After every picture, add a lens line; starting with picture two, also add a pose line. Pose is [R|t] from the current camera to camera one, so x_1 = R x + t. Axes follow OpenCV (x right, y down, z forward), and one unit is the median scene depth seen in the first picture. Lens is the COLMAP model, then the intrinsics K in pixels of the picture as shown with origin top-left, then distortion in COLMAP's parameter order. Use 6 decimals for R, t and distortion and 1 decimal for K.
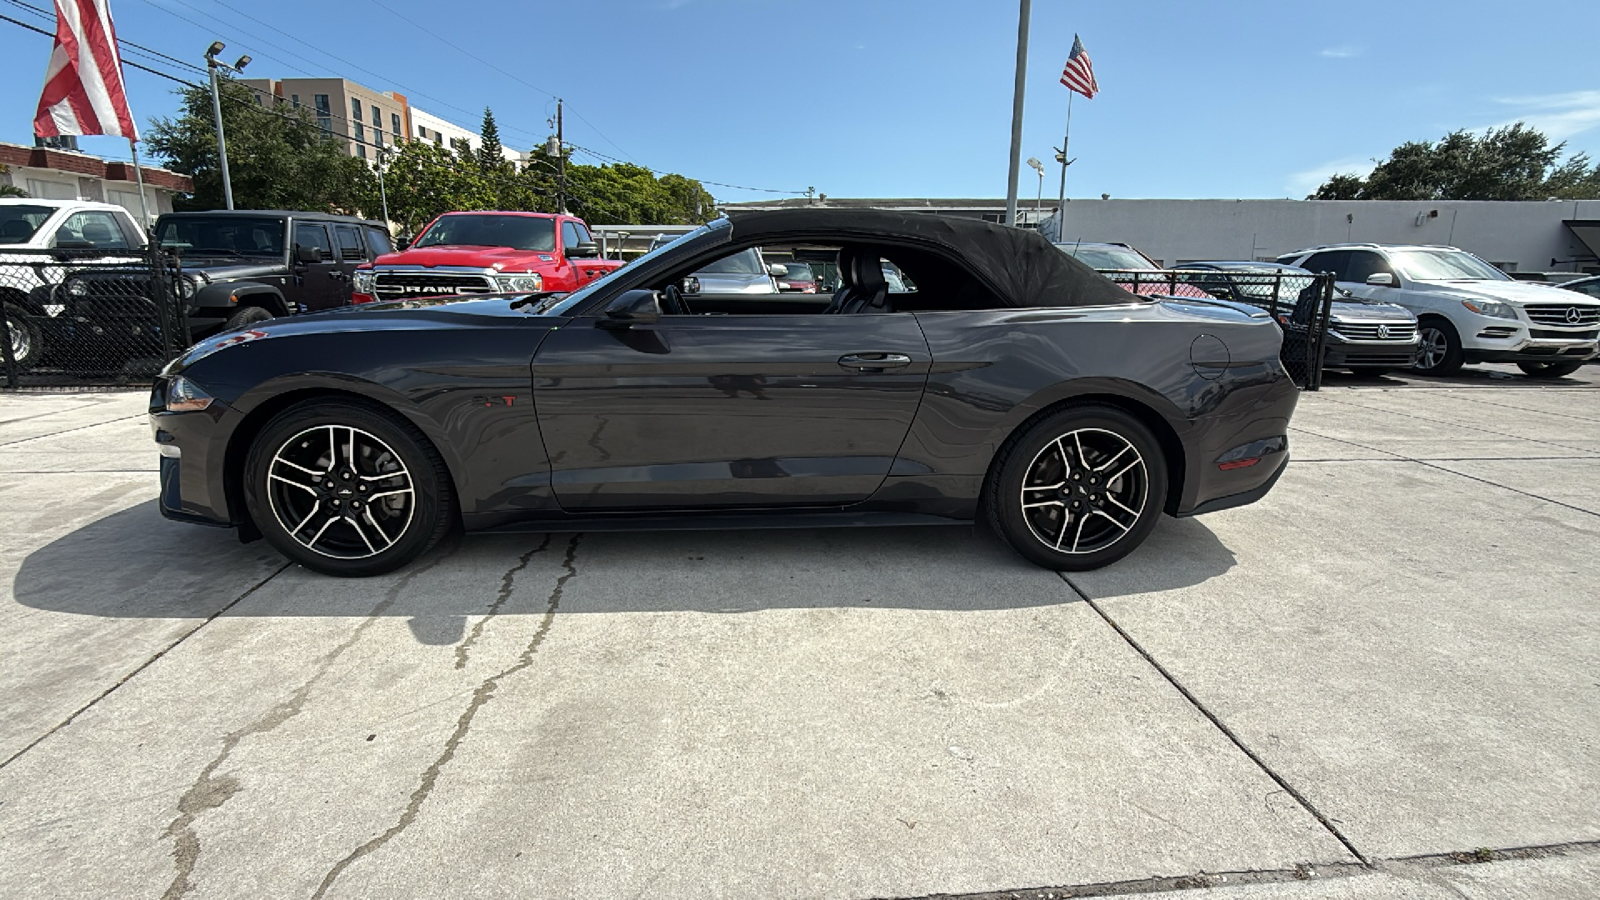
lens RADIAL K [[738.5, 0, 793.3], [0, 738.5, 444.6], [0, 0, 1]] dist [0.001922, 0.000560]
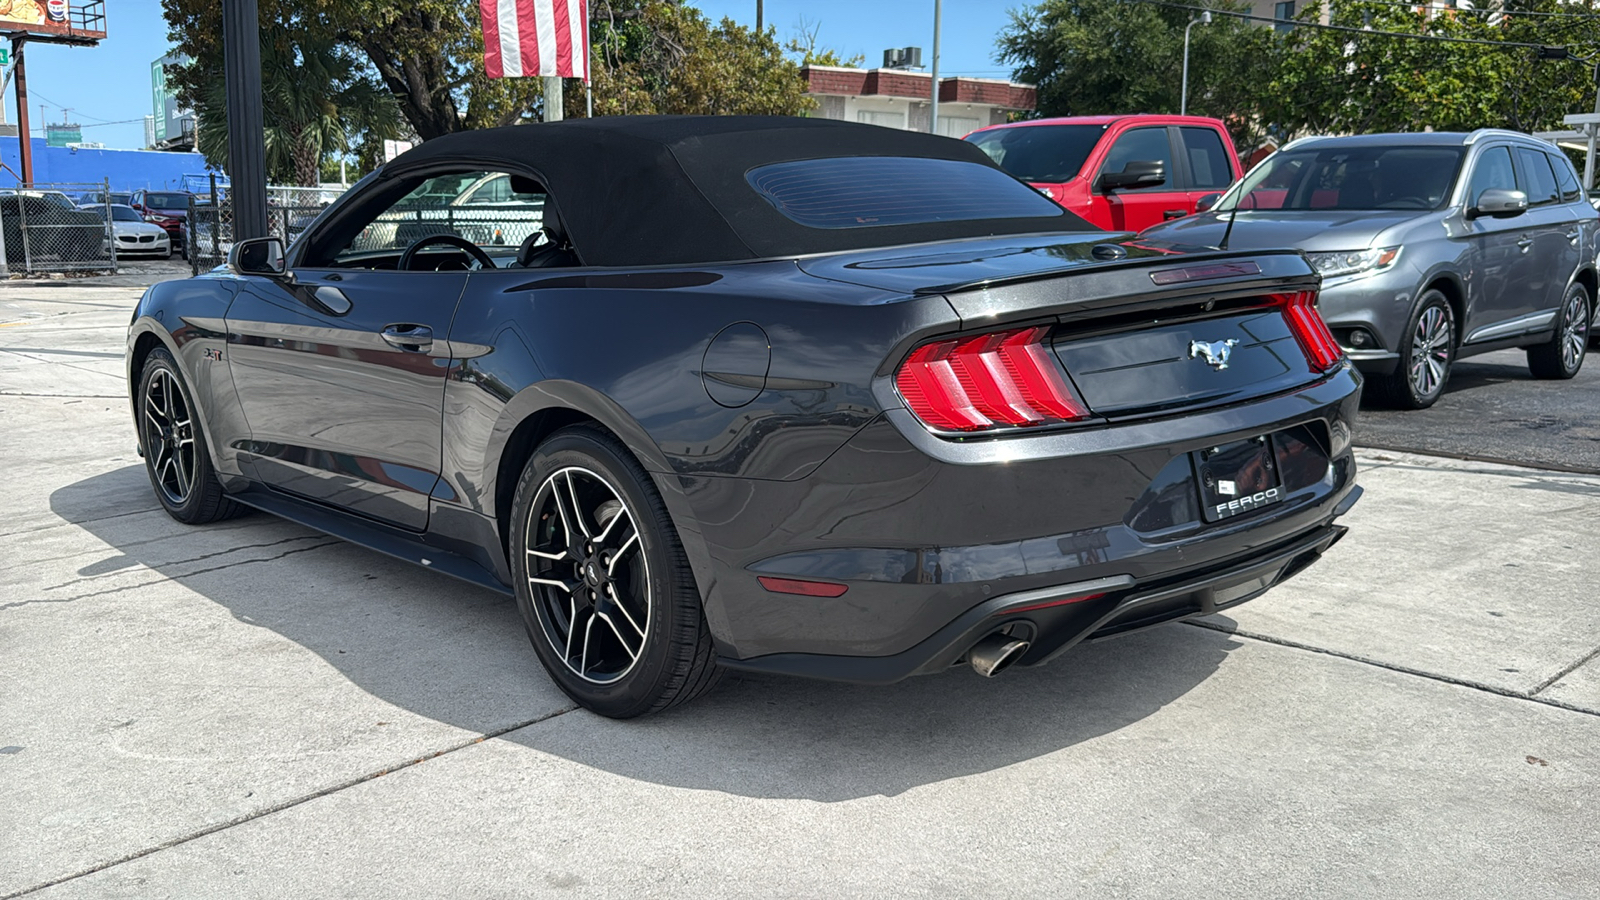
lens RADIAL K [[1375.5, 0, 770.3], [0, 1375.5, 493.8], [0, 0, 1]] dist [0.099402, -0.198845]
pose [[0.609873, 0.136900, -0.780585, 1.317270], [-0.161783, 0.985731, 0.046477, -0.074488], [0.775810, 0.097941, 0.623319, 0.411859]]
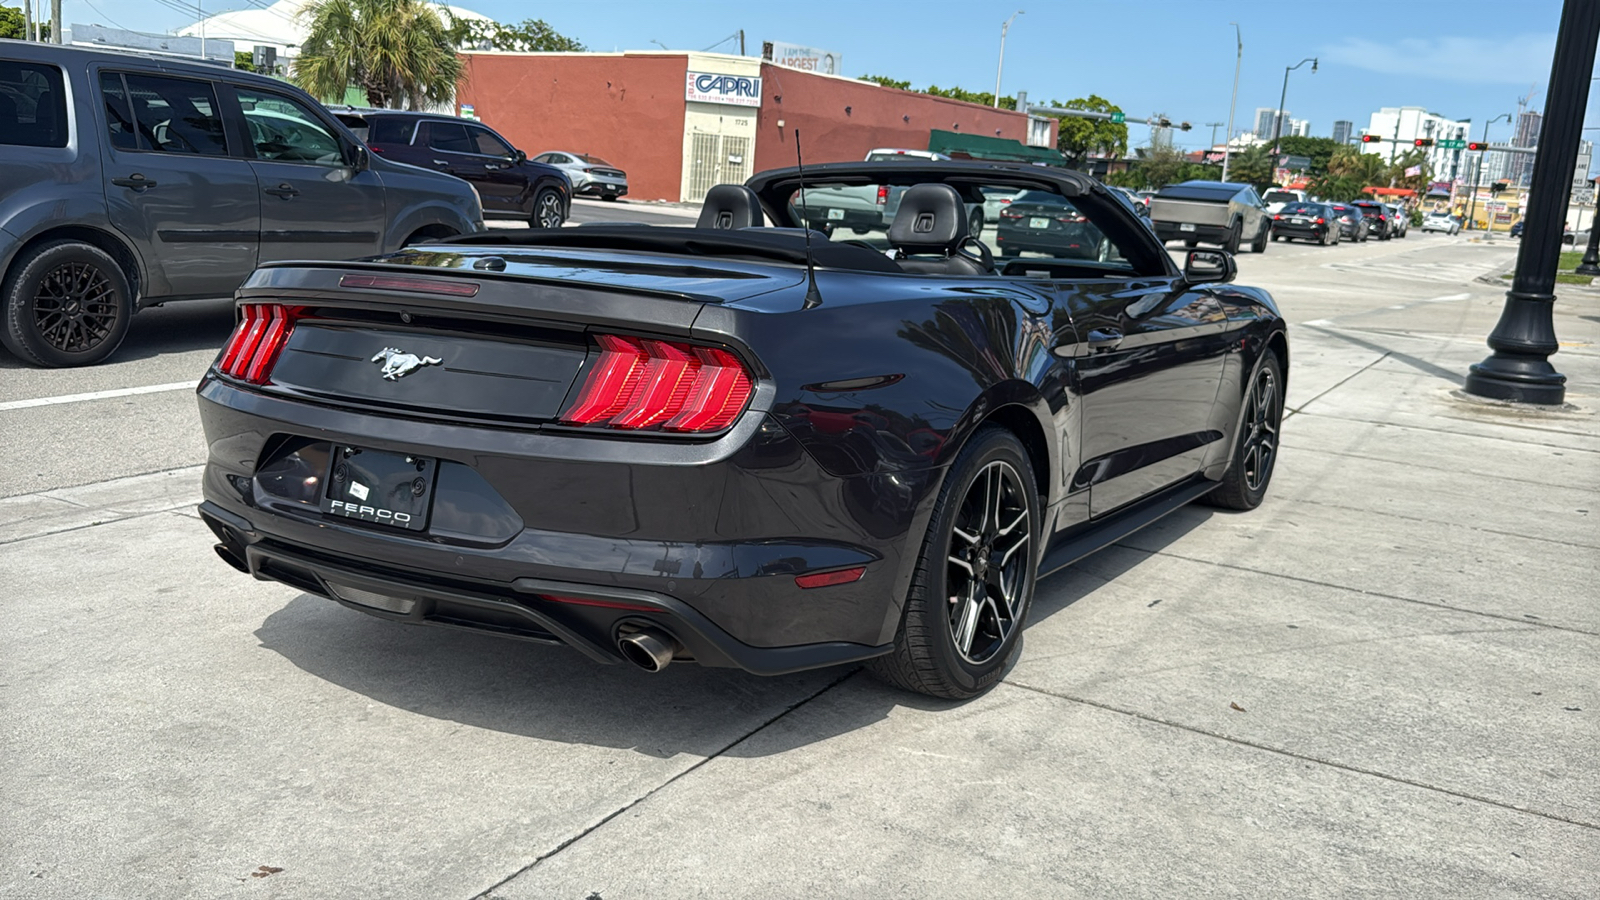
lens RADIAL K [[1375.5, 0, 780.9], [0, 1375.5, 452.7], [0, 0, 1]] dist [0.099402, -0.198845]
pose [[-0.596104, 0.105372, -0.795963, 1.364416], [-0.233163, 0.925911, 0.297193, -0.490011], [0.768306, 0.362747, -0.527371, 2.064019]]
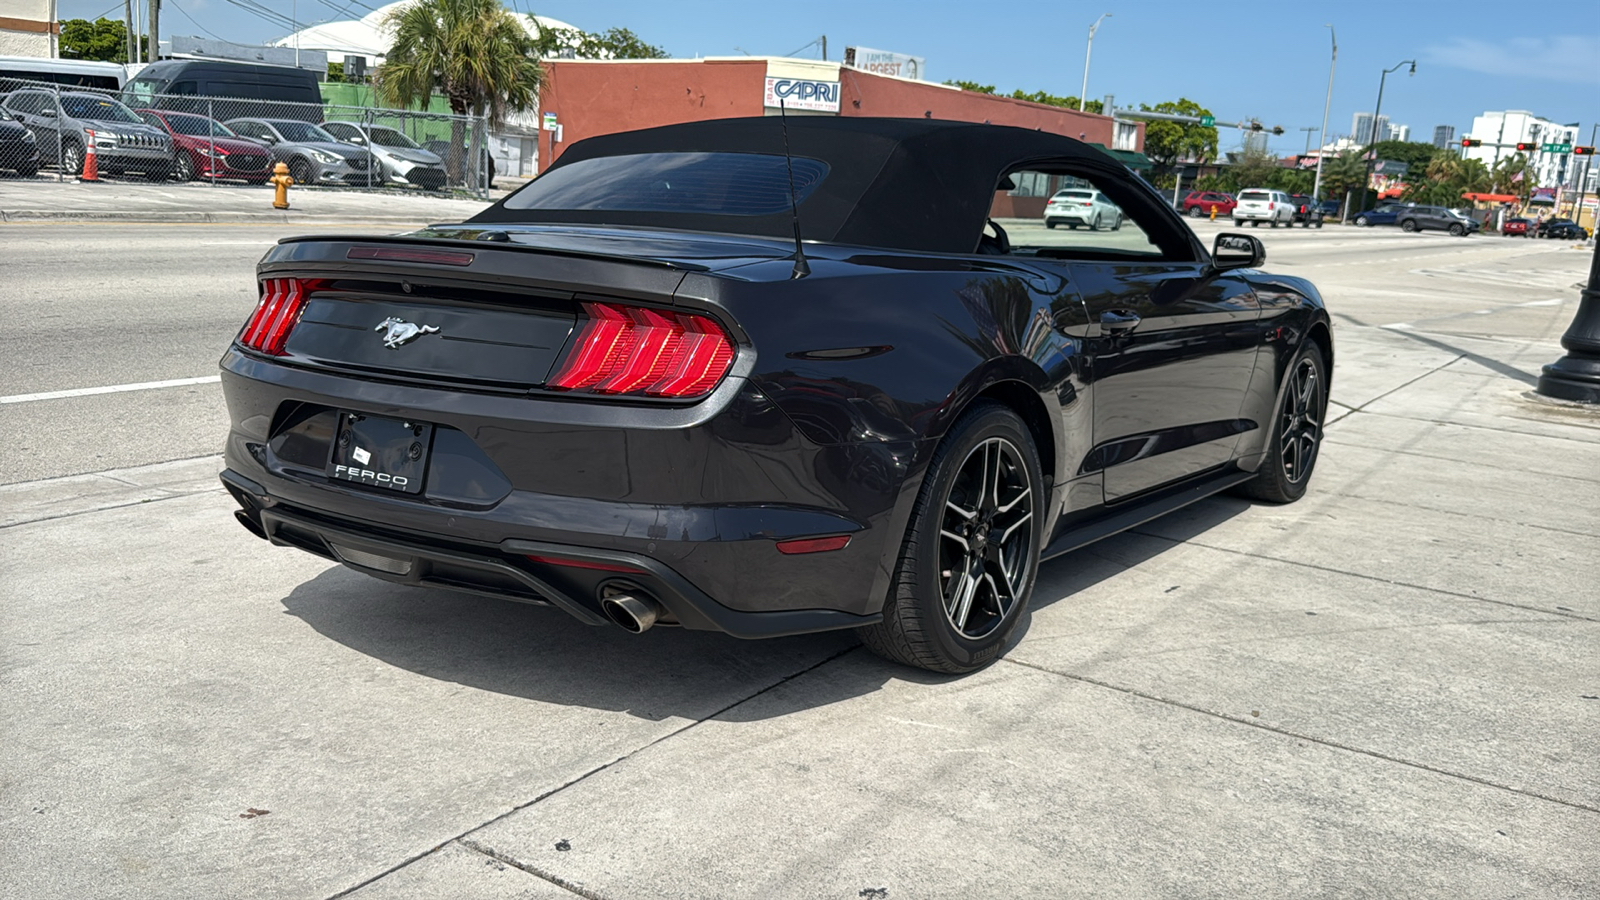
lens RADIAL K [[1375.5, 0, 782.2], [0, 1375.5, 471.4], [0, 0, 1]] dist [0.099402, -0.198845]
pose [[-0.642176, 0.105420, -0.759274, 1.335216], [-0.224113, 0.921401, 0.317480, -0.483598], [0.733064, 0.374041, -0.568076, 2.134447]]
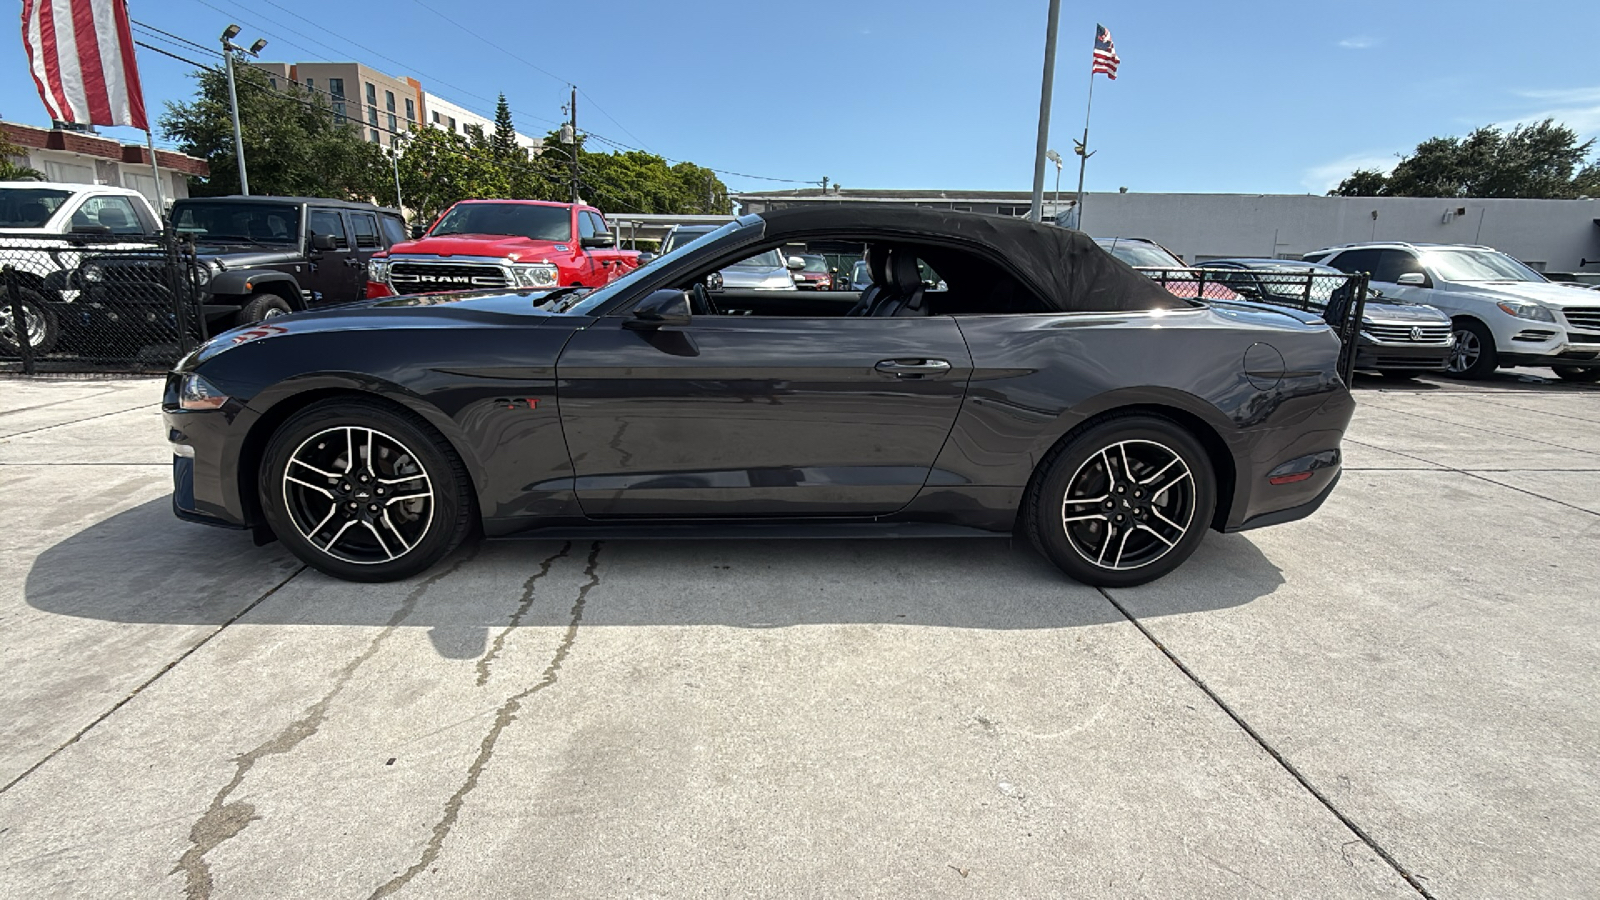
lens RADIAL K [[738.5, 0, 793.6], [0, 738.5, 445.4], [0, 0, 1]] dist [0.001922, 0.000560]
pose [[0.999829, 0.014484, -0.011520, -0.030101], [-0.014327, 0.999805, 0.013613, -0.020599], [0.011715, -0.013446, 0.999841, 0.037611]]
